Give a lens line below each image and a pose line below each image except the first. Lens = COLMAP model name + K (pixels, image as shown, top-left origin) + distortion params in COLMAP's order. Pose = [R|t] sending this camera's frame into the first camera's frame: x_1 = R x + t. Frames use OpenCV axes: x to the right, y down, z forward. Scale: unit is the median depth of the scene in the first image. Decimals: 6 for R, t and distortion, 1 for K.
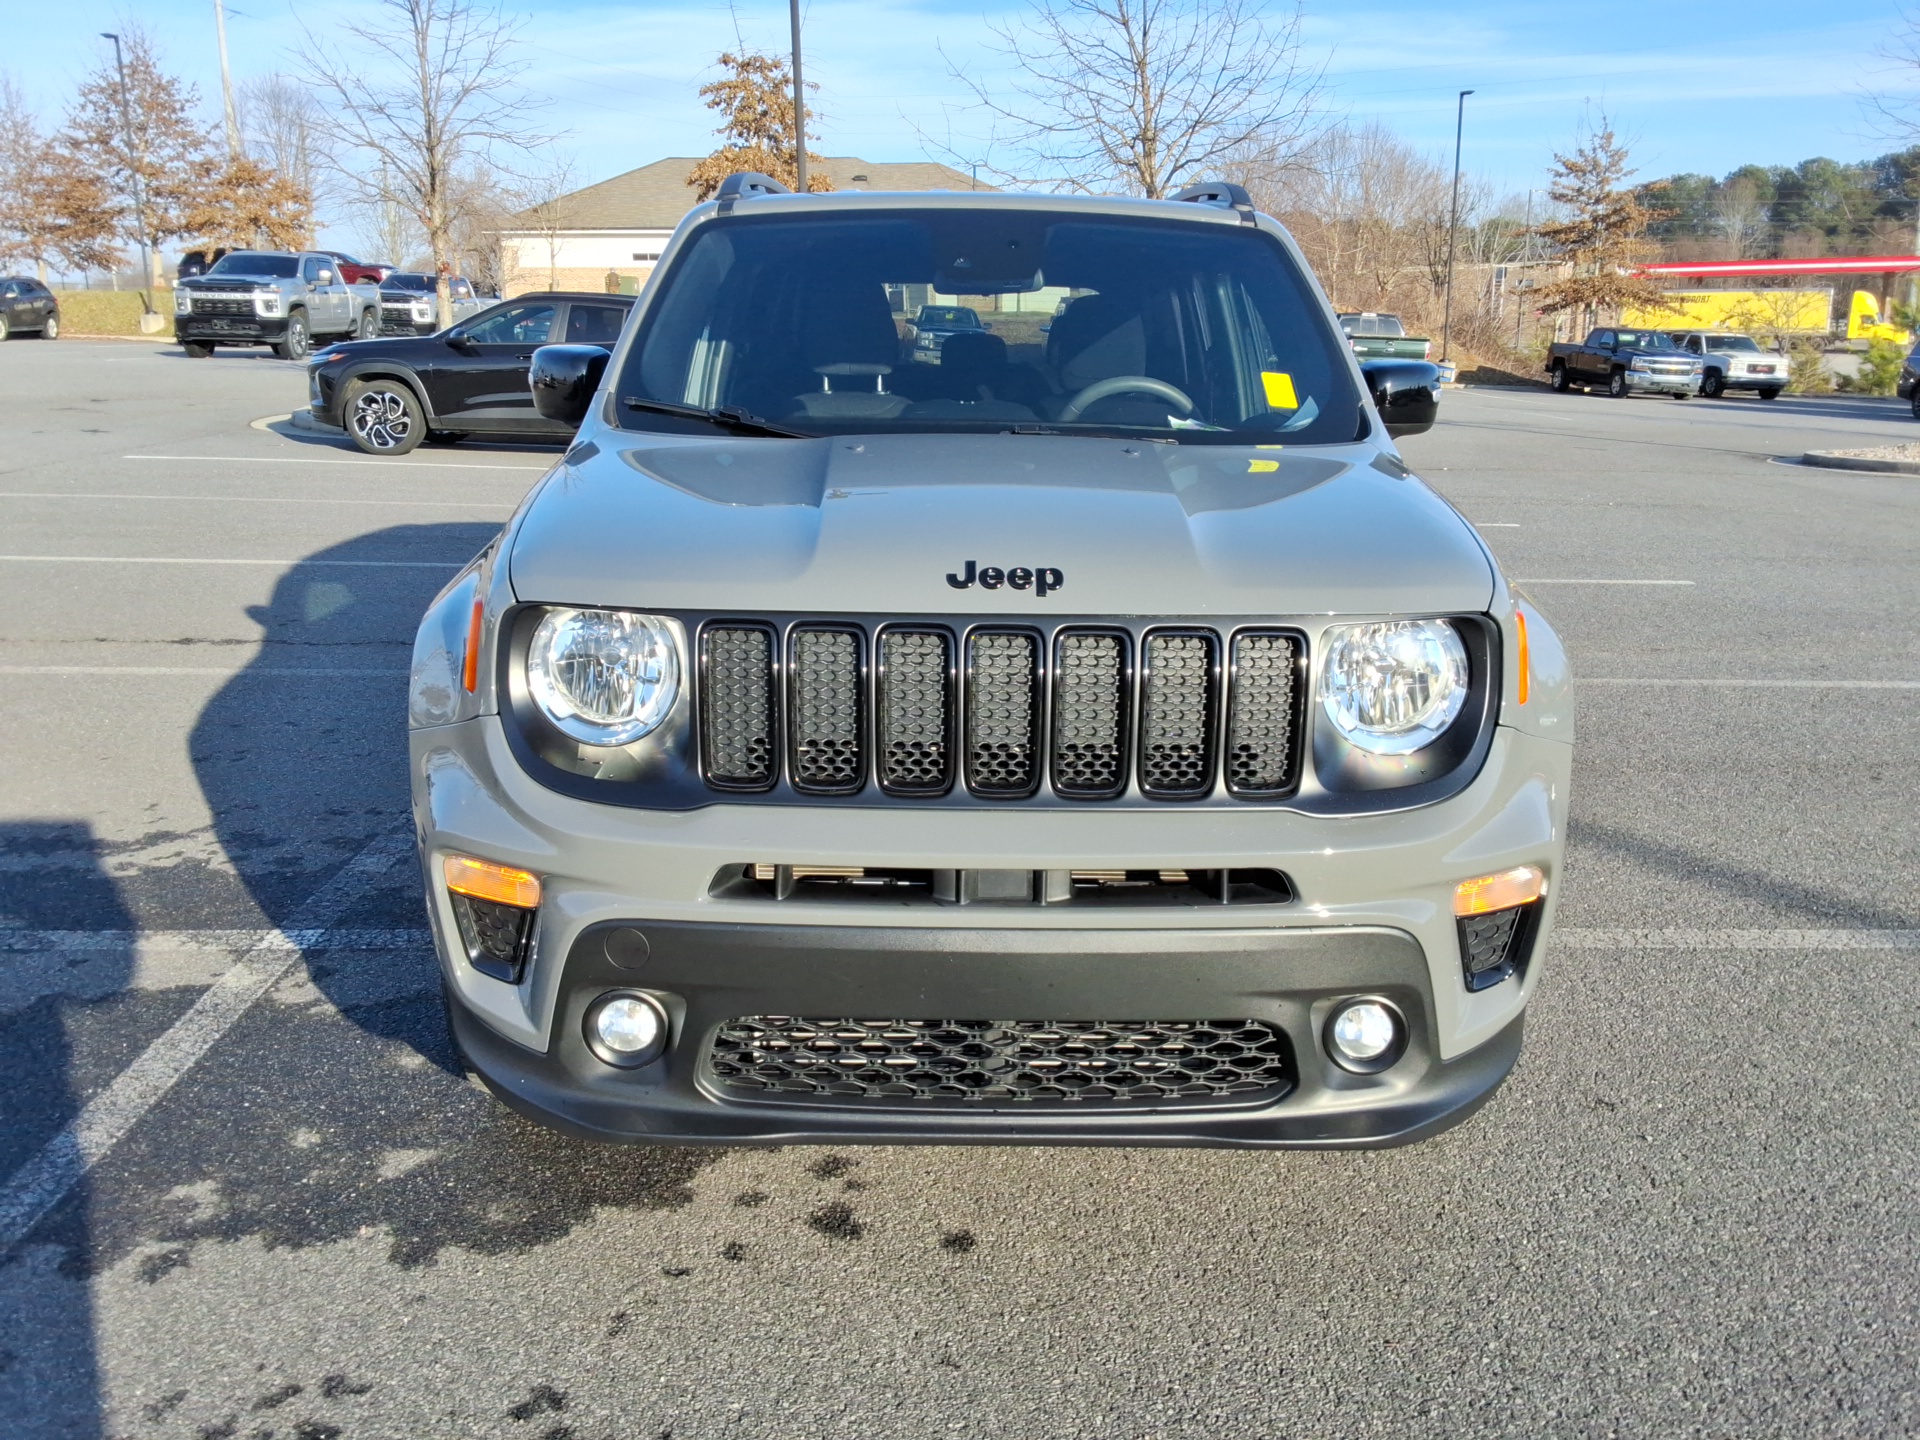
lens RADIAL K [[1544.2, 0, 958.4], [0, 1544.2, 731.8], [0, 0, 1]] dist [0.088835, -0.132377]
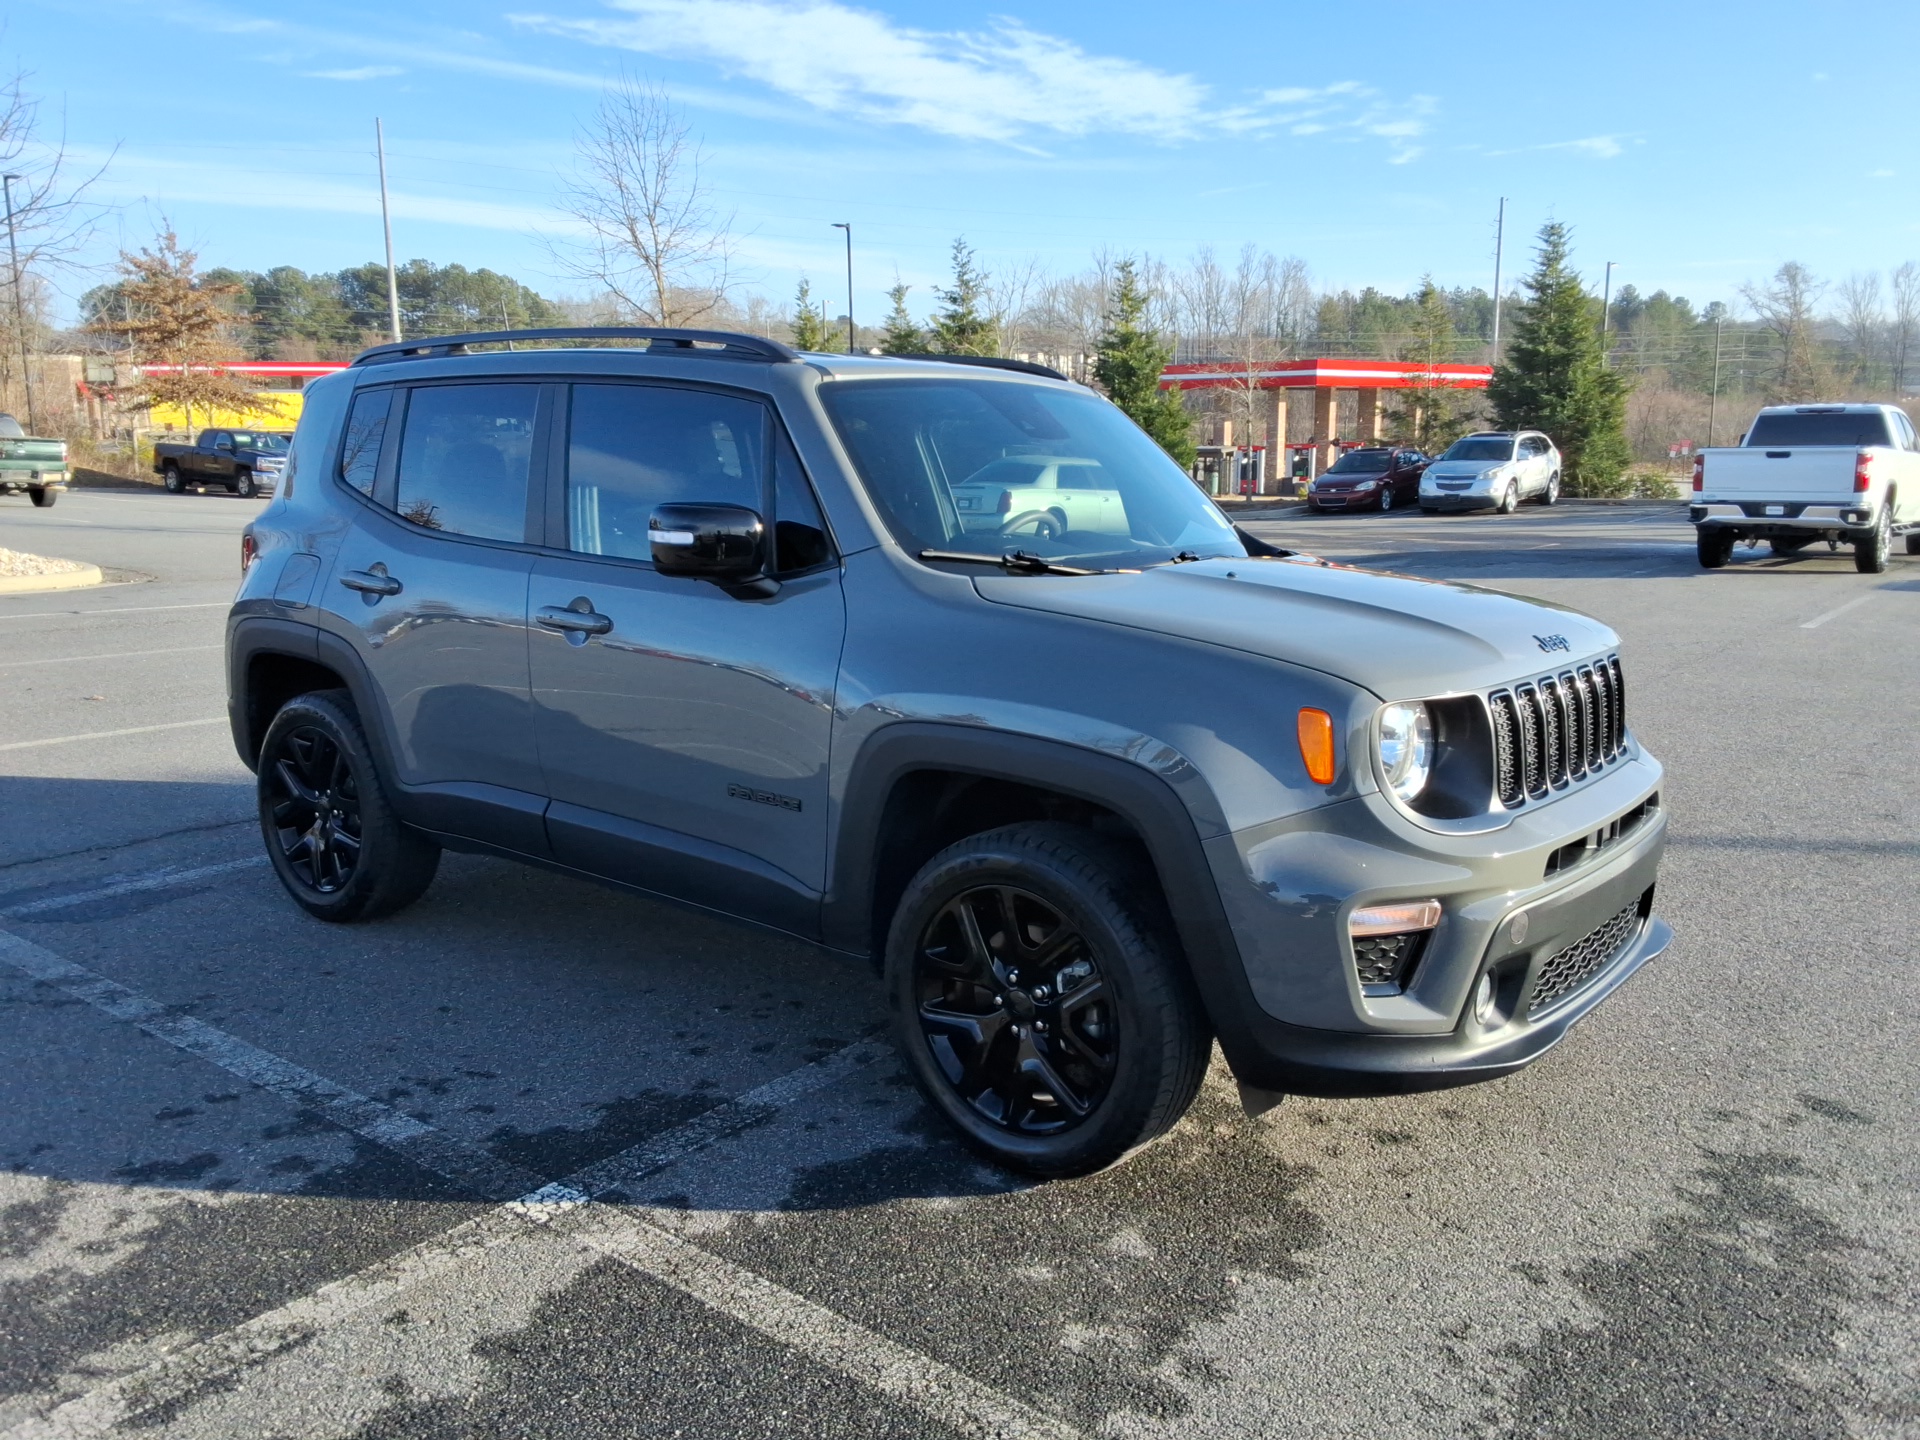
lens RADIAL K [[1544.2, 0, 969.4], [0, 1544.2, 748.7], [0, 0, 1]] dist [0.088835, -0.132377]
pose [[0.622131, -0.155847, 0.767245, -0.086272], [0.192337, 0.980378, 0.043181, -0.009718], [-0.758920, 0.120705, 0.639899, 0.024446]]
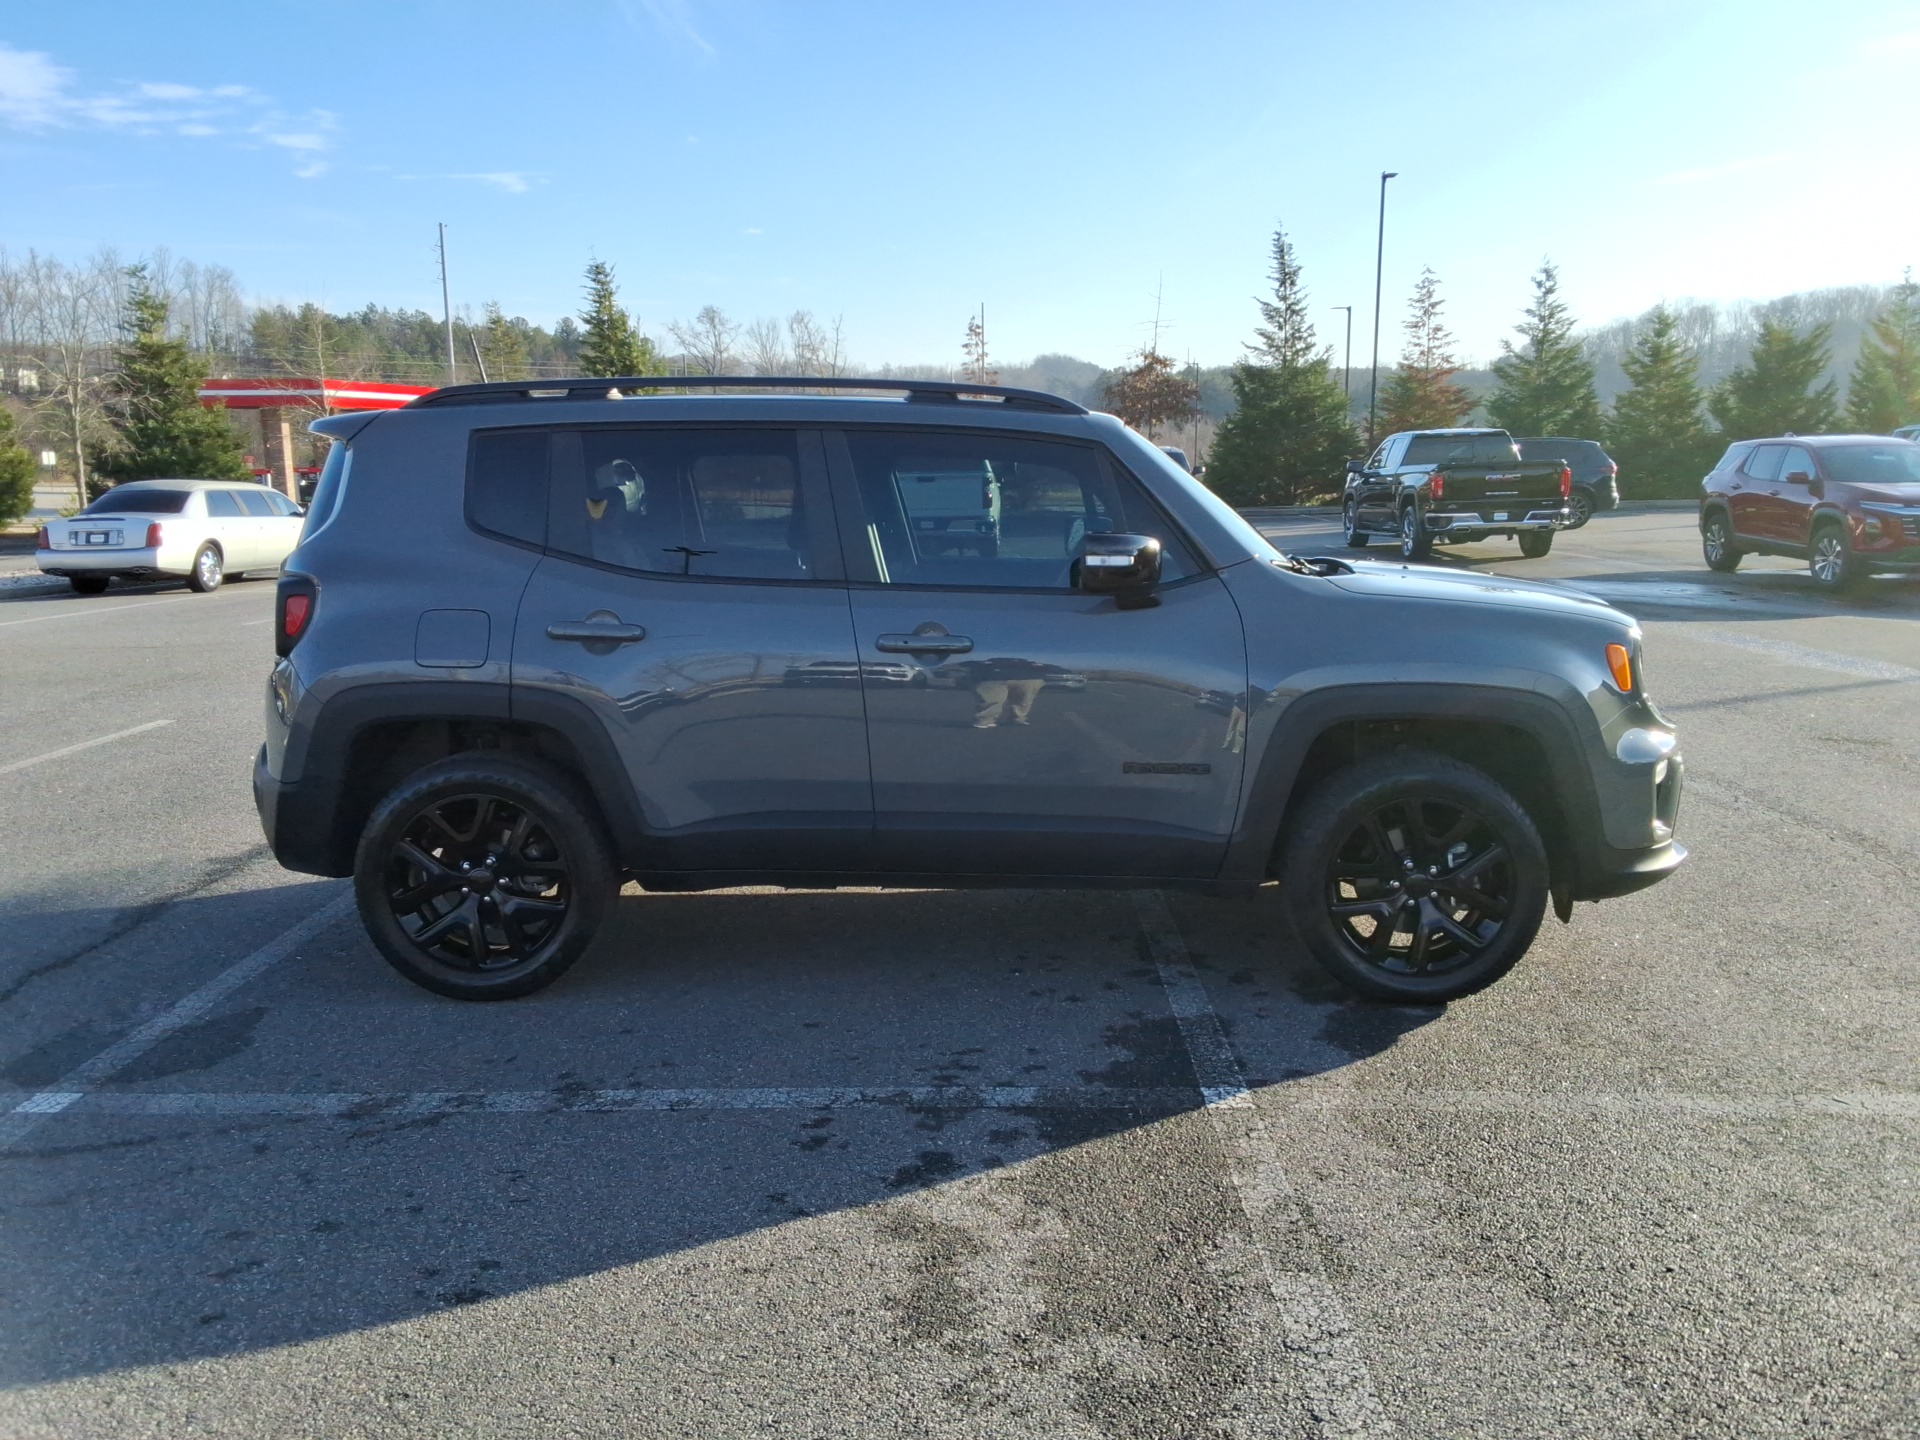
lens RADIAL K [[1544.2, 0, 989.8], [0, 1544.2, 727.3], [0, 0, 1]] dist [0.088835, -0.132377]
pose [[0.011409, -0.173394, 0.984786, -0.135448], [0.248314, 0.954492, 0.165183, -0.030277], [-0.968612, 0.242652, 0.053946, 0.099715]]
